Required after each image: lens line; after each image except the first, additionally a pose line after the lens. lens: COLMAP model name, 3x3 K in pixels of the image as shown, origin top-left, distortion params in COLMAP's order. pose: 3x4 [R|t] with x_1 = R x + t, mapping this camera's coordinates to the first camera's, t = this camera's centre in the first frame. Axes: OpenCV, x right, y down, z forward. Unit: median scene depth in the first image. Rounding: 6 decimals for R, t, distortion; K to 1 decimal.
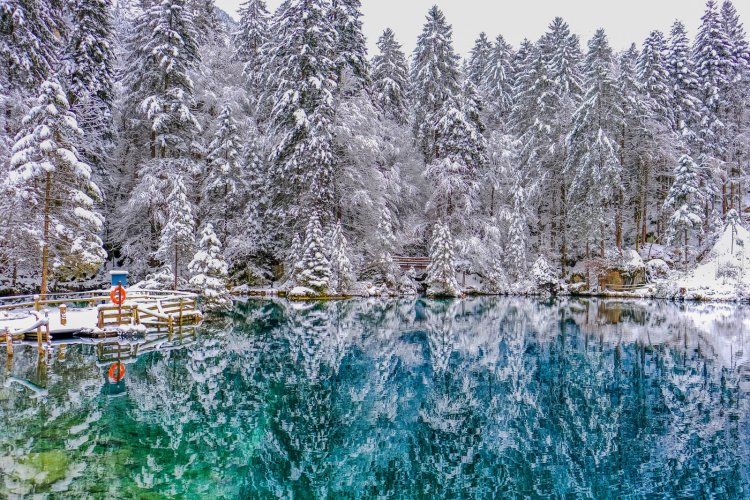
lens RADIAL K [[677.4, 0, 375.0], [0, 677.4, 250.0], [0, 0, 1]] dist [-0.011275, 0.001792]
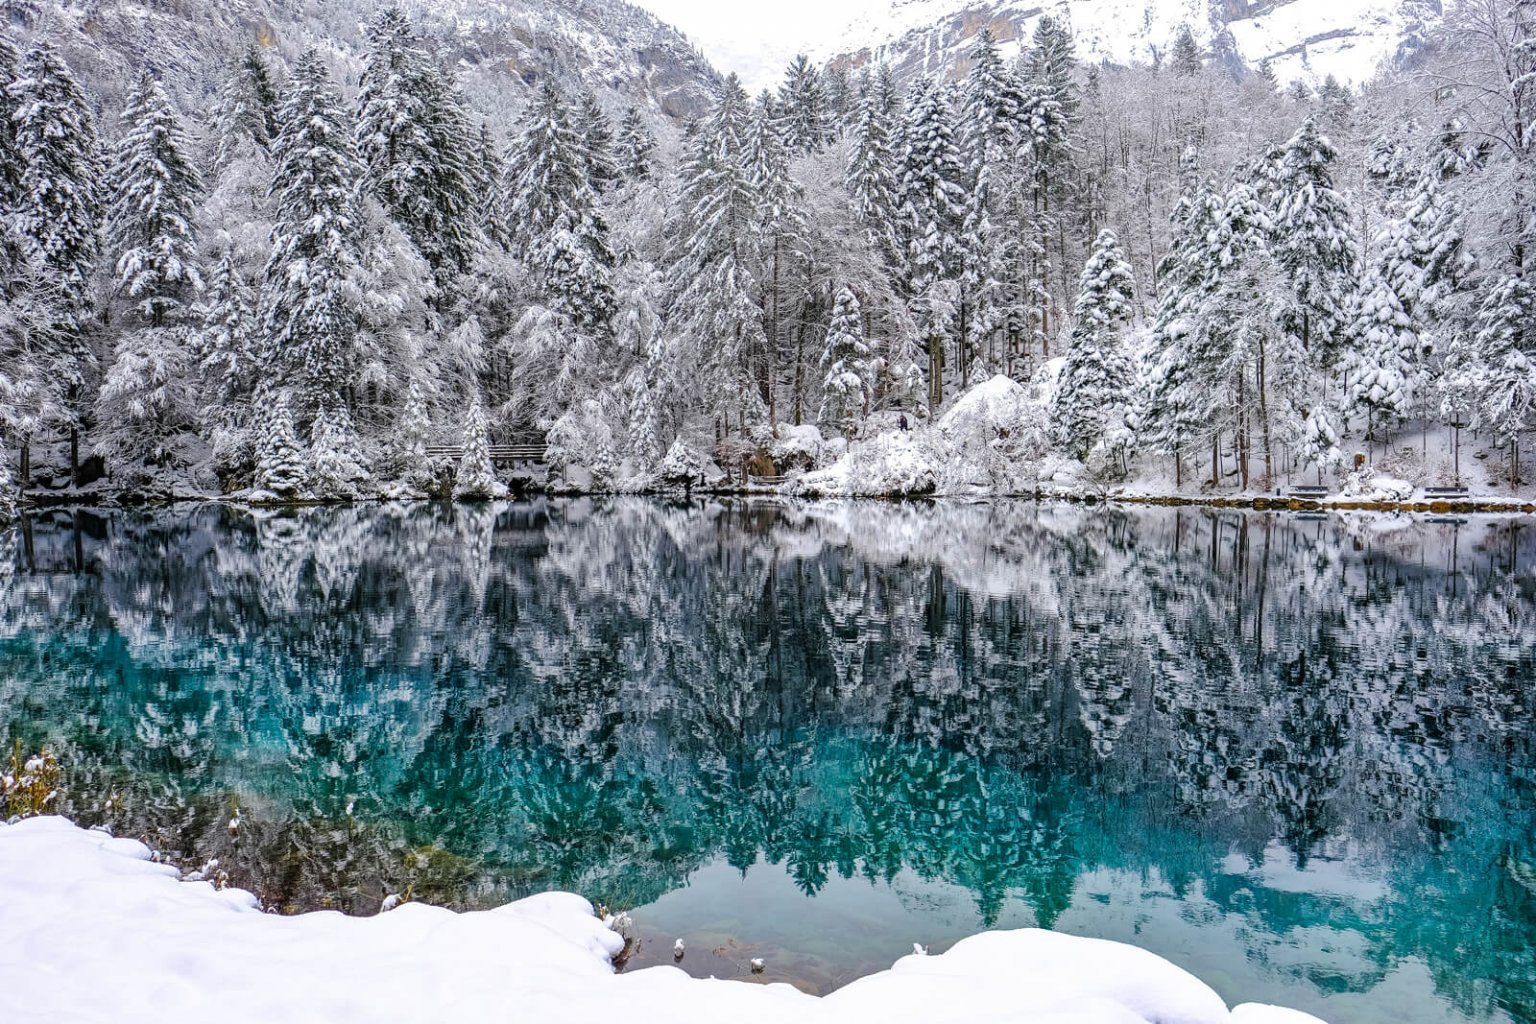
lens RADIAL K [[1387.2, 0, 768.0], [0, 1387.2, 512.0], [0, 0, 1]] dist [-0.011275, 0.001792]
pose [[0.985587, -0.019046, -0.168096, 0.661857], [0.032100, 0.996645, 0.075284, -0.022830], [0.166098, -0.079594, 0.982892, -0.474301]]
